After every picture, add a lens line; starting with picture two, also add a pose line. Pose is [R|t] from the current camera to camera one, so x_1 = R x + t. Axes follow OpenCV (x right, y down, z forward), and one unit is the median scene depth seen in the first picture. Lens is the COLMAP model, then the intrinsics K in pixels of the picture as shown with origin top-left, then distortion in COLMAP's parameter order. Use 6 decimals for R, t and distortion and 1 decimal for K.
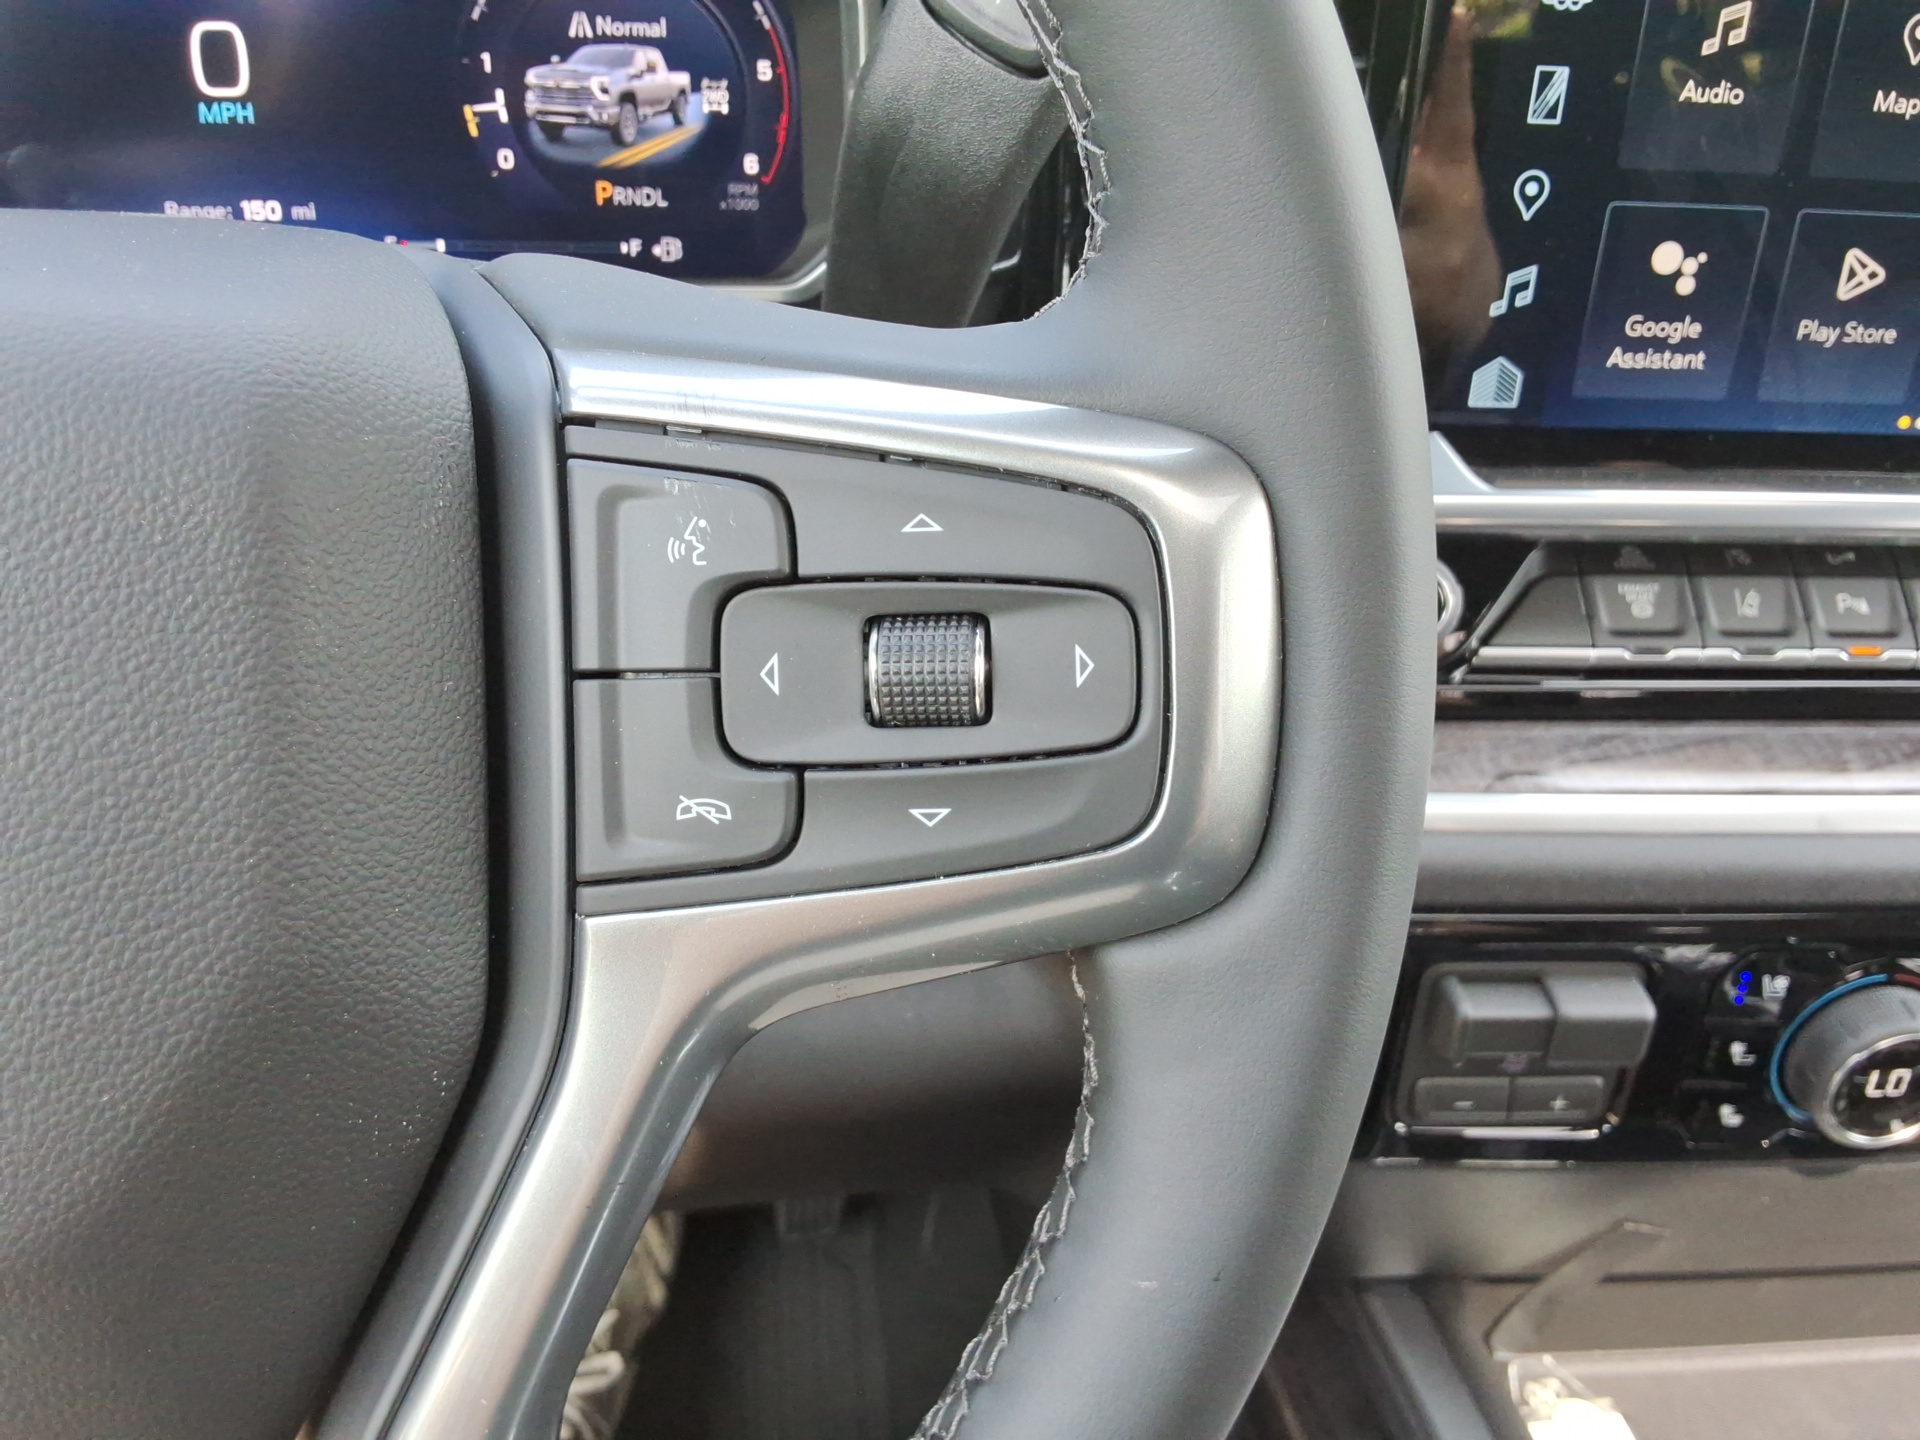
lens RADIAL K [[1552.3, 0, 972.8], [0, 1552.3, 714.0], [0, 0, 1]] dist [0.136572, -0.252344]
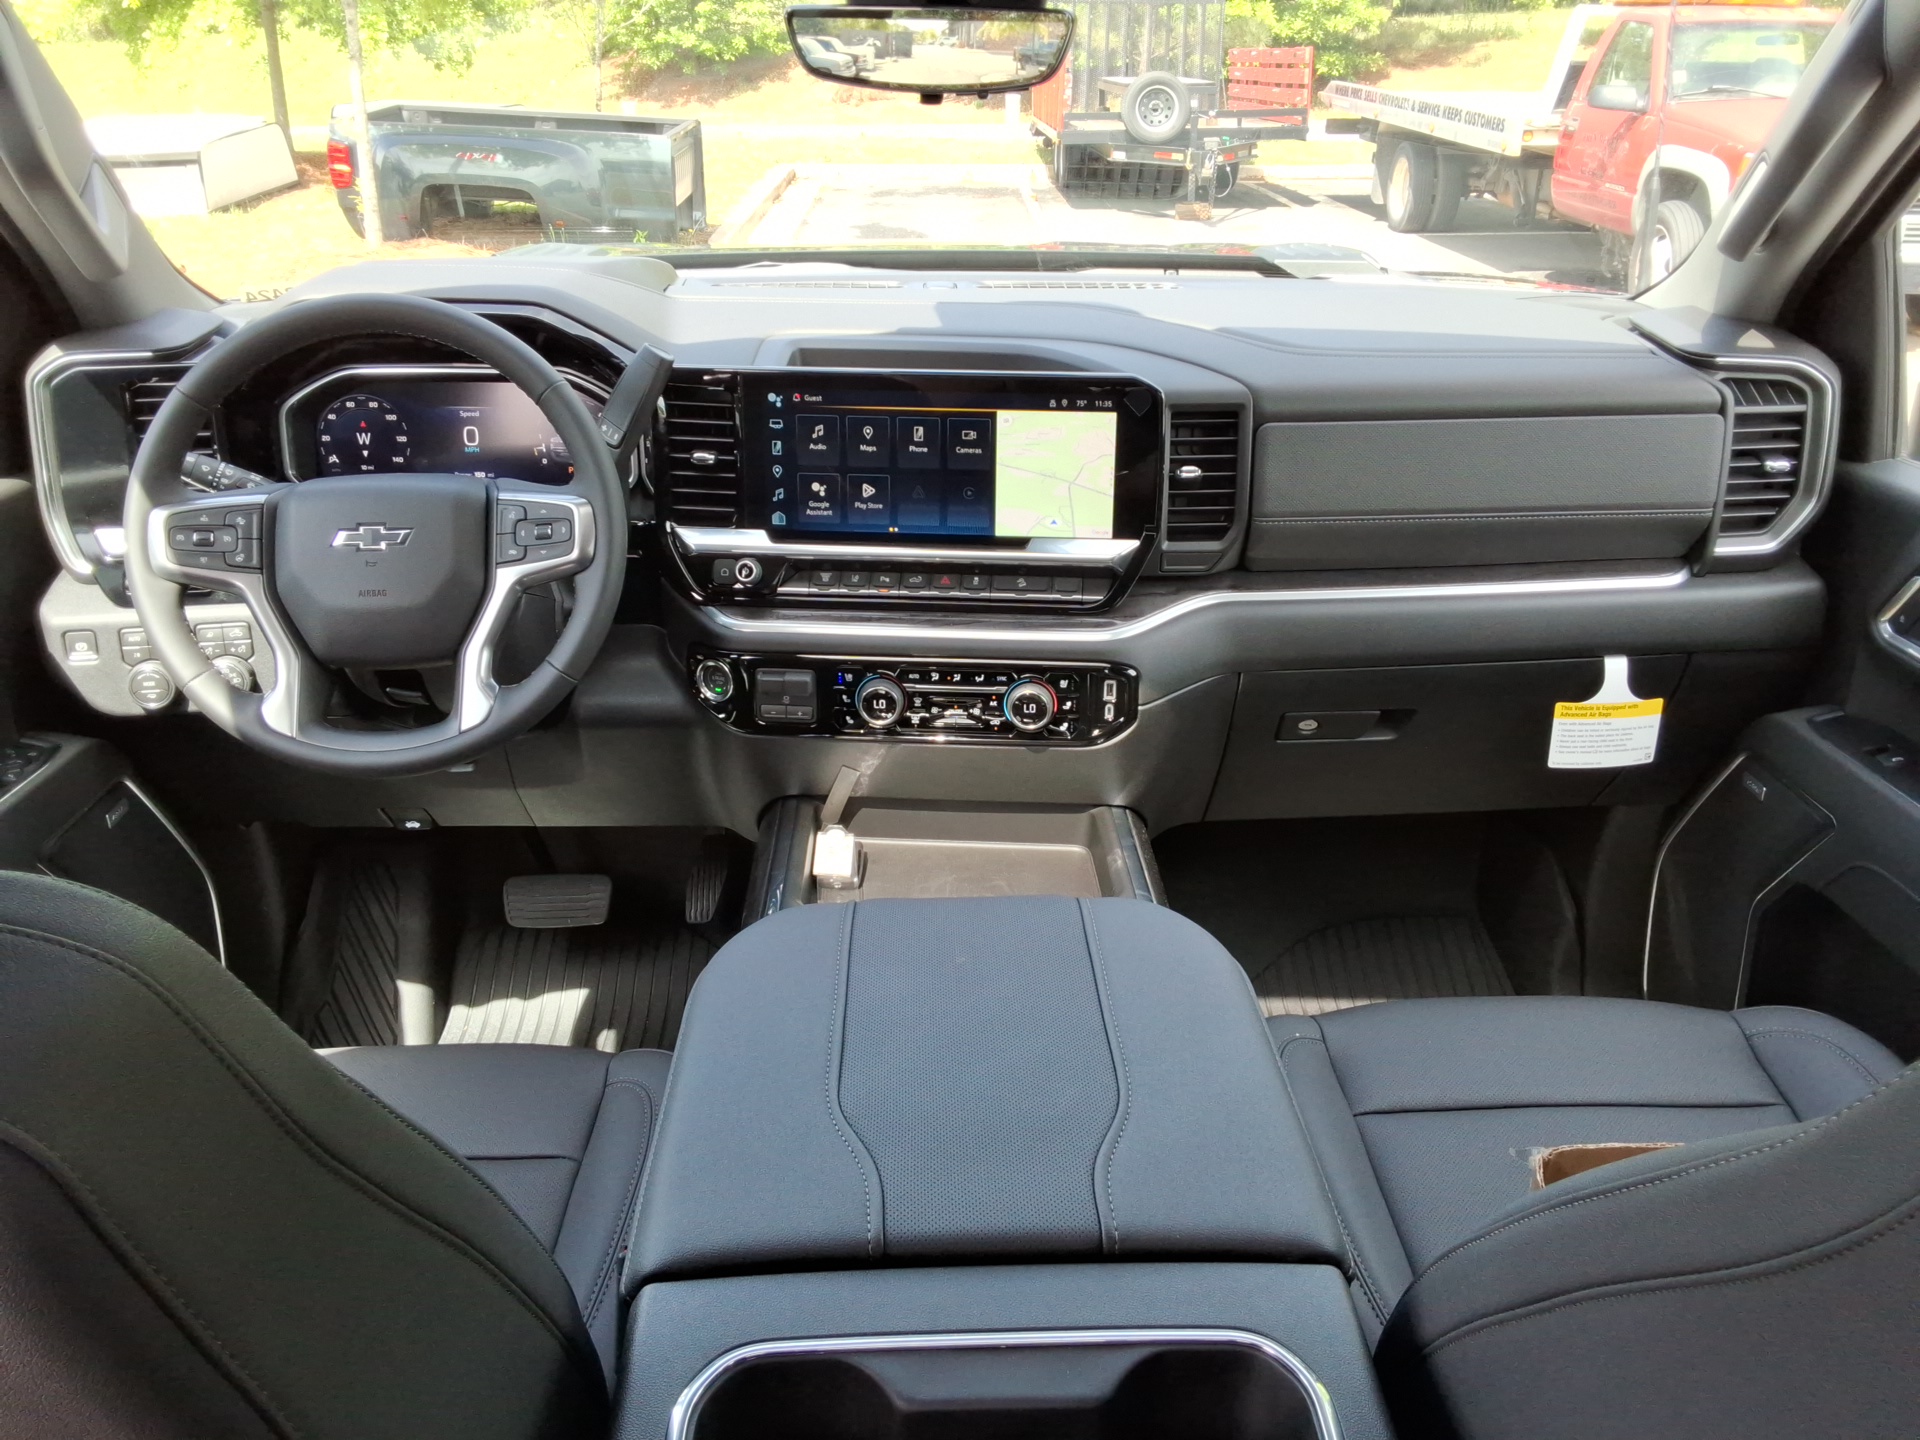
lens RADIAL K [[1526.1, 0, 1002.8], [0, 1526.1, 715.2], [0, 0, 1]] dist [0.113860, -0.194170]
pose [[0.989753, 0.017630, -0.141697, 1.344440], [-0.038321, 0.988740, -0.144656, 0.749510], [0.137551, 0.148604, 0.979284, -2.399856]]
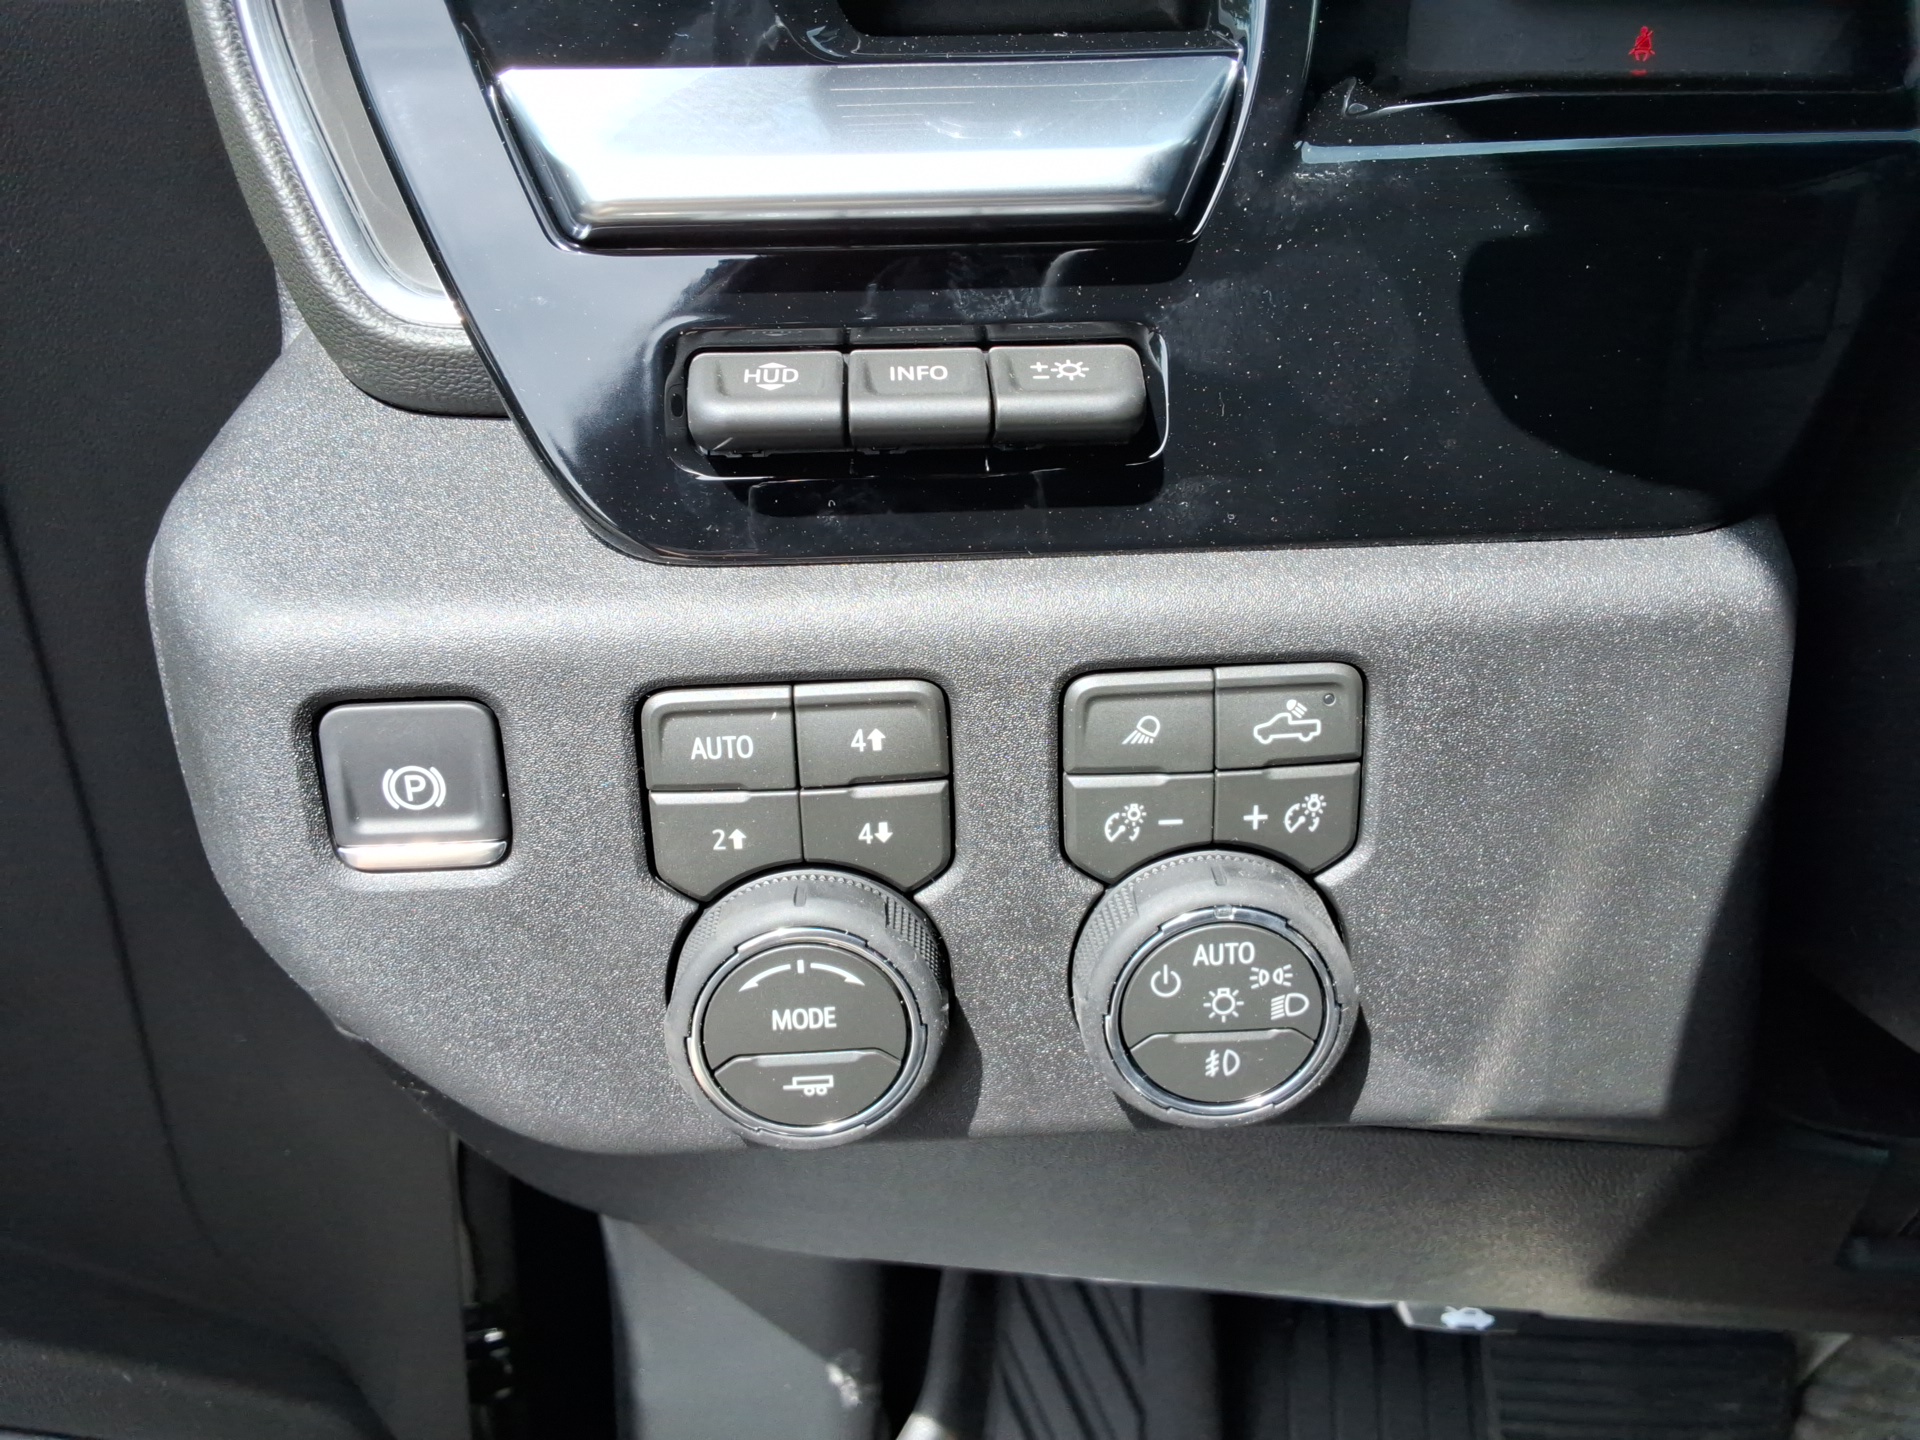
lens RADIAL K [[1528.5, 0, 973.9], [0, 1528.5, 715.3], [0, 0, 1]] dist [0.108868, -0.163597]
pose [[0.966325, 0.065316, -0.248896, -0.855196], [-0.085403, 0.993830, -0.070771, 0.168689], [0.242738, 0.089645, 0.965941, 0.192517]]
